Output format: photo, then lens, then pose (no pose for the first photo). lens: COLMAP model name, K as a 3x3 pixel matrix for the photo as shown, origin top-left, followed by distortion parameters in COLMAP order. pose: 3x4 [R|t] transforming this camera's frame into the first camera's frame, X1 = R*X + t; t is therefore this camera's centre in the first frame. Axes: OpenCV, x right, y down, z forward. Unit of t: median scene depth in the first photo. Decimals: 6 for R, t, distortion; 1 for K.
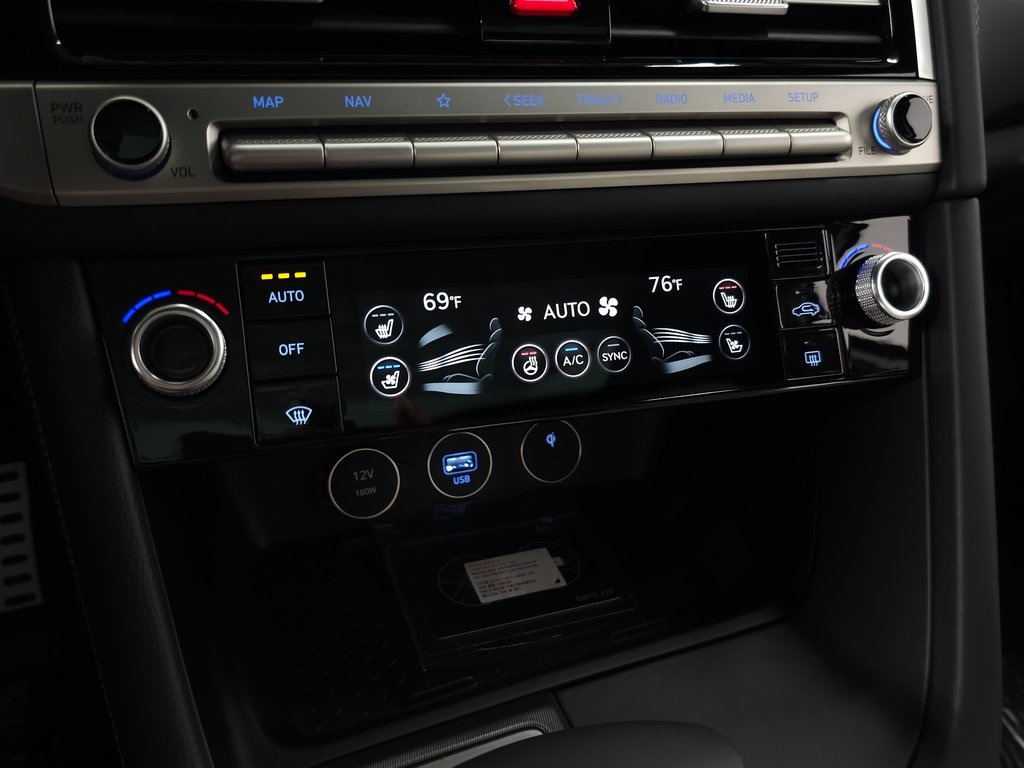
lens RADIAL K [[901.0, 0, 521.6], [0, 901.0, 385.0], [0, 0, 1]] dist [0.113944, -0.275537]
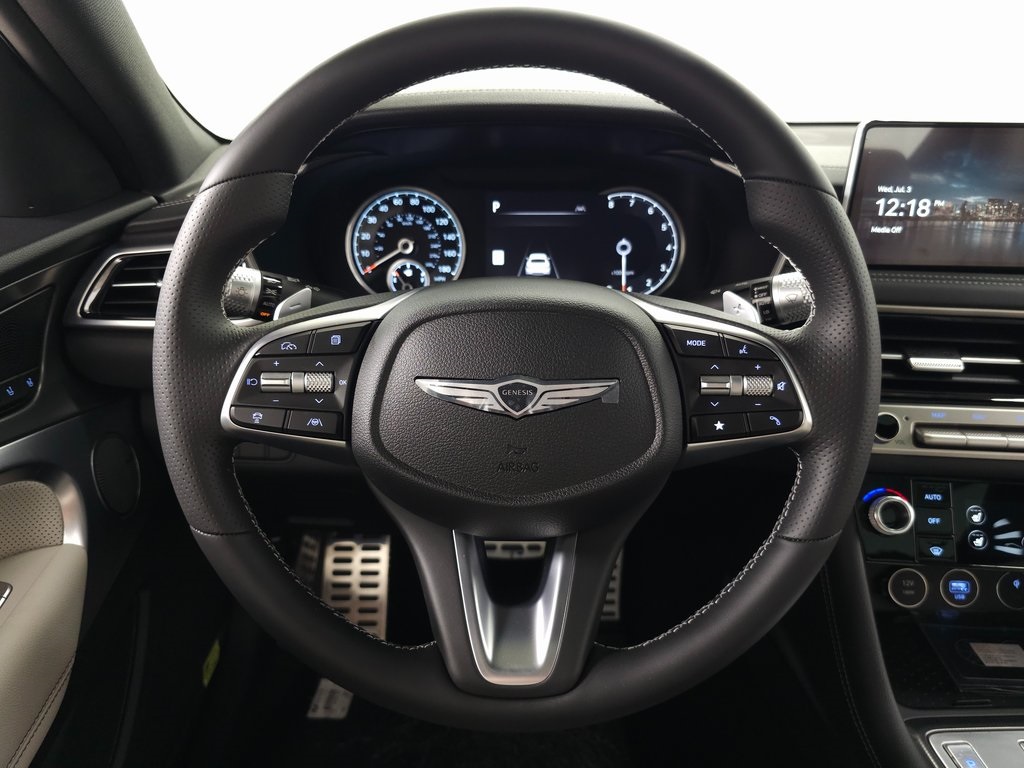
lens RADIAL K [[700.6, 0, 515.2], [0, 700.6, 387.2], [0, 0, 1]] dist [0.029183, -0.044235]
pose [[0.908767, 0.086606, -0.408218, -0.438884], [-0.152046, 0.979703, -0.130630, 0.018723], [0.388619, 0.180780, 0.903490, -0.887896]]
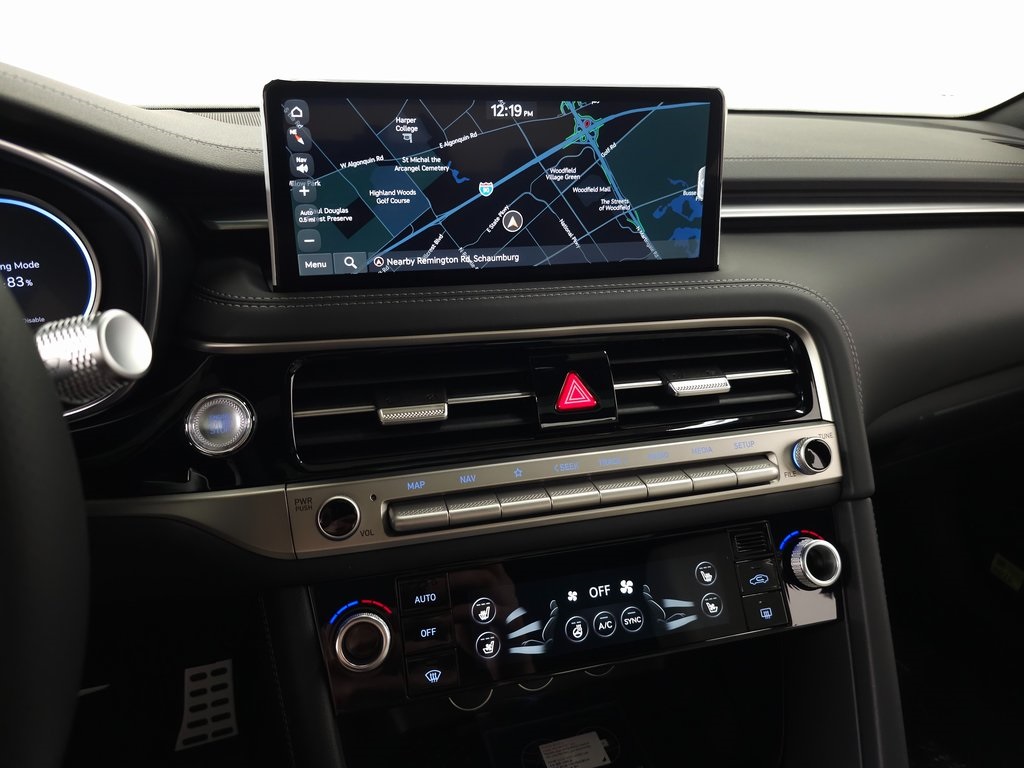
lens RADIAL K [[700.6, 0, 515.2], [0, 700.6, 387.2], [0, 0, 1]] dist [0.029183, -0.044235]
pose [[0.995550, -0.040398, -0.085139, 0.021418], [0.026218, 0.986520, -0.161526, -0.226099], [0.090517, 0.158575, 0.983189, -0.246424]]
